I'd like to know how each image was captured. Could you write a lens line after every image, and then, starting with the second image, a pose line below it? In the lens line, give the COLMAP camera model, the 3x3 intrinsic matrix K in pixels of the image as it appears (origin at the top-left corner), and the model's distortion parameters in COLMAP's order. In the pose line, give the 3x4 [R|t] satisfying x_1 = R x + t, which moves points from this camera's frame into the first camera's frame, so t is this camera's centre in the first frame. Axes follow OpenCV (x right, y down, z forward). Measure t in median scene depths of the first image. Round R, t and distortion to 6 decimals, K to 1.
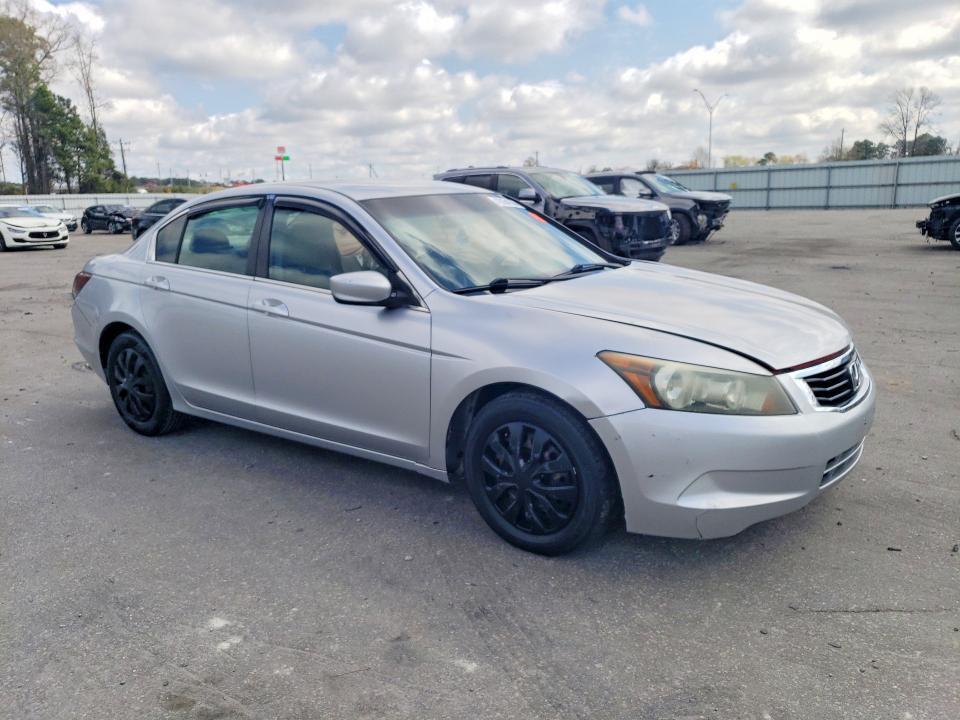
lens RADIAL K [[759.4, 0, 478.6], [0, 759.4, 358.1], [0, 0, 1]] dist [0.012666, 0.005590]
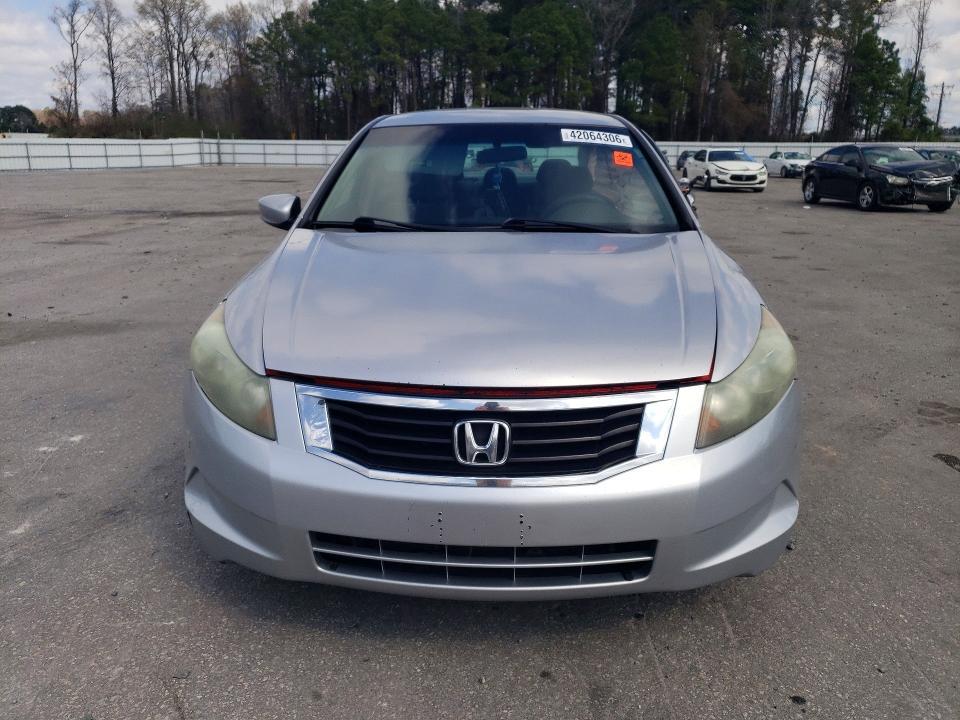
lens RADIAL K [[759.4, 0, 479.1], [0, 759.4, 362.4], [0, 0, 1]] dist [0.012666, 0.005590]
pose [[0.547404, 0.251809, -0.798086, 0.136612], [-0.197600, 0.965583, 0.169124, -0.019073], [0.813205, 0.065123, 0.578322, 0.098403]]
